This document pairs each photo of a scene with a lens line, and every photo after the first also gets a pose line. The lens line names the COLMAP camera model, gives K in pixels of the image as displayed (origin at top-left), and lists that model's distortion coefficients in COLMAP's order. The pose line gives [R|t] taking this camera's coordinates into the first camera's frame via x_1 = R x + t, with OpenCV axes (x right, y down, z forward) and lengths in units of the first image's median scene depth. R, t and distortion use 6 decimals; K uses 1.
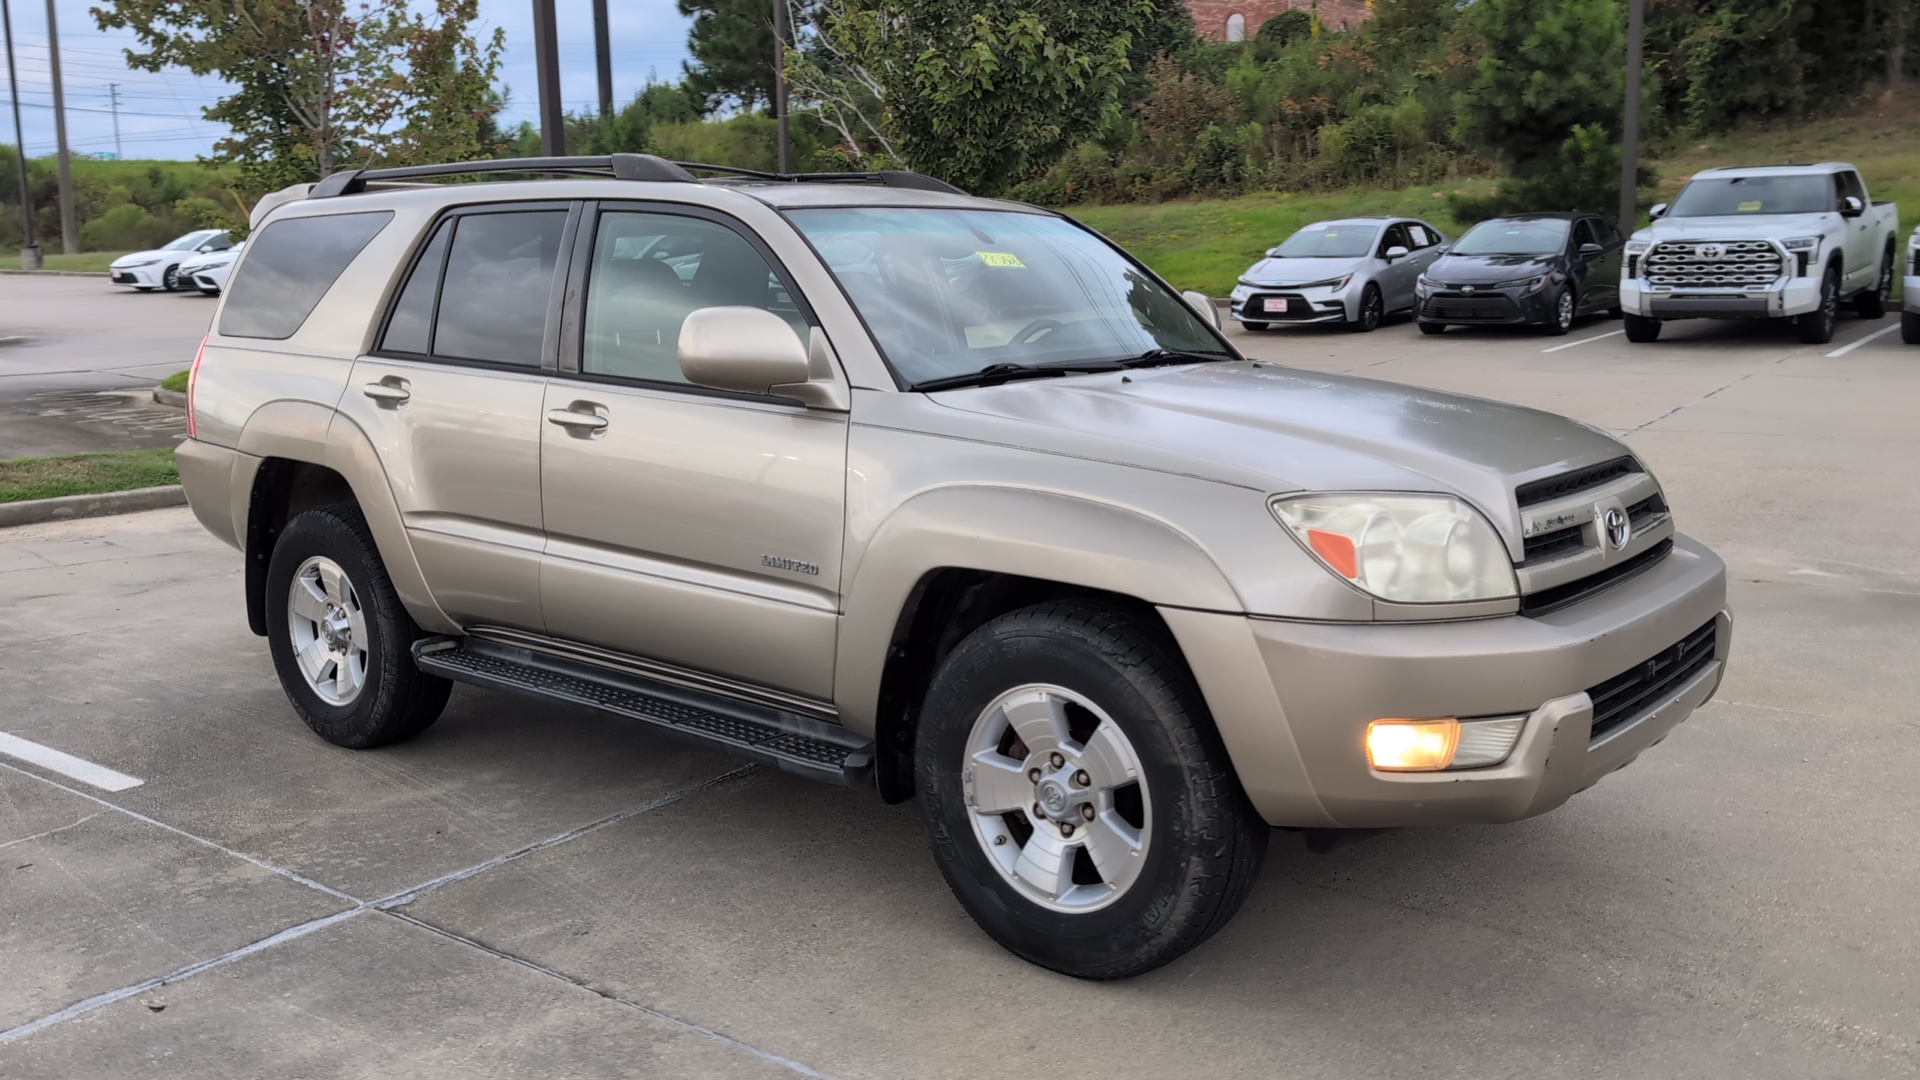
lens RADIAL K [[1609.5, 0, 960.0], [0, 1609.5, 540.0], [0, 0, 1]] dist [0.013290, 0.001394]
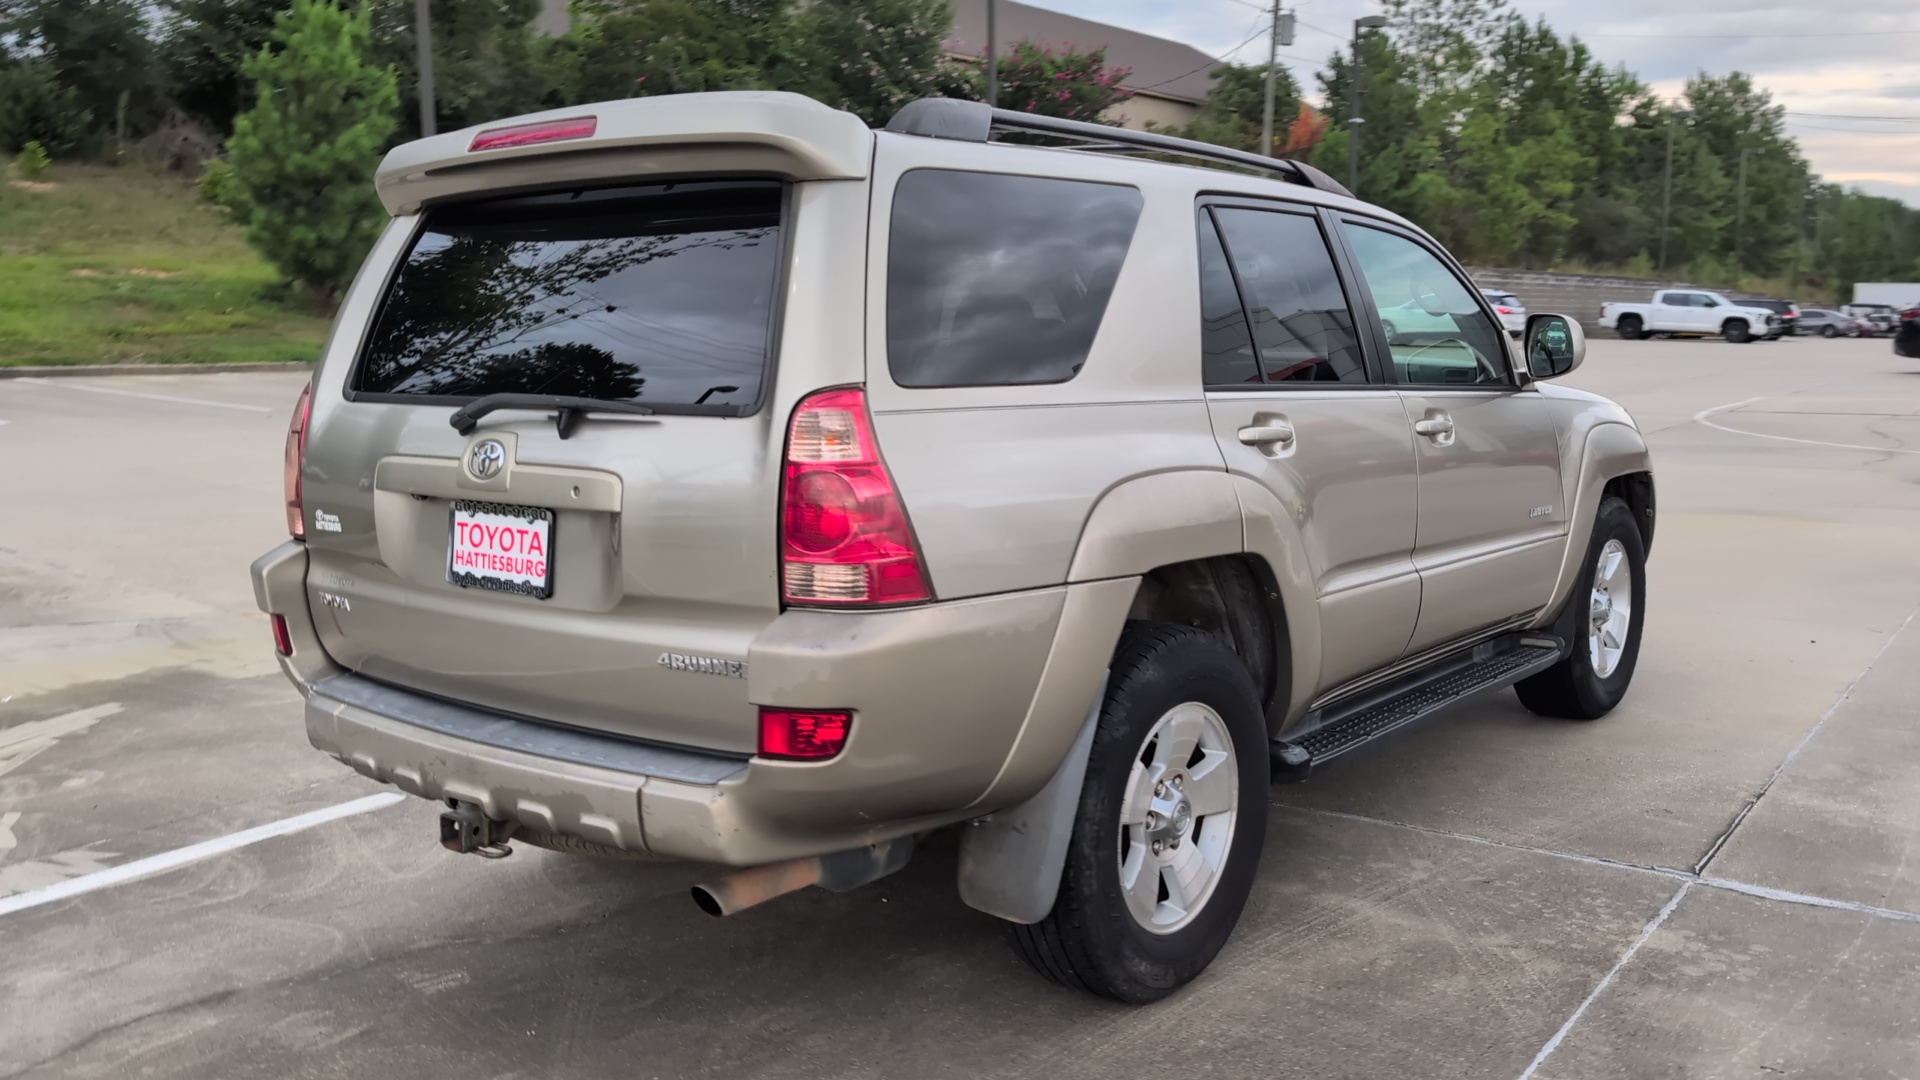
lens RADIAL K [[1609.5, 0, 960.0], [0, 1609.5, 540.0], [0, 0, 1]] dist [0.013290, 0.001394]
pose [[-0.021631, -0.117997, 0.992778, -1.262237], [0.170932, 0.977953, 0.119960, -0.180611], [-0.985045, 0.172293, -0.000985, 1.317542]]
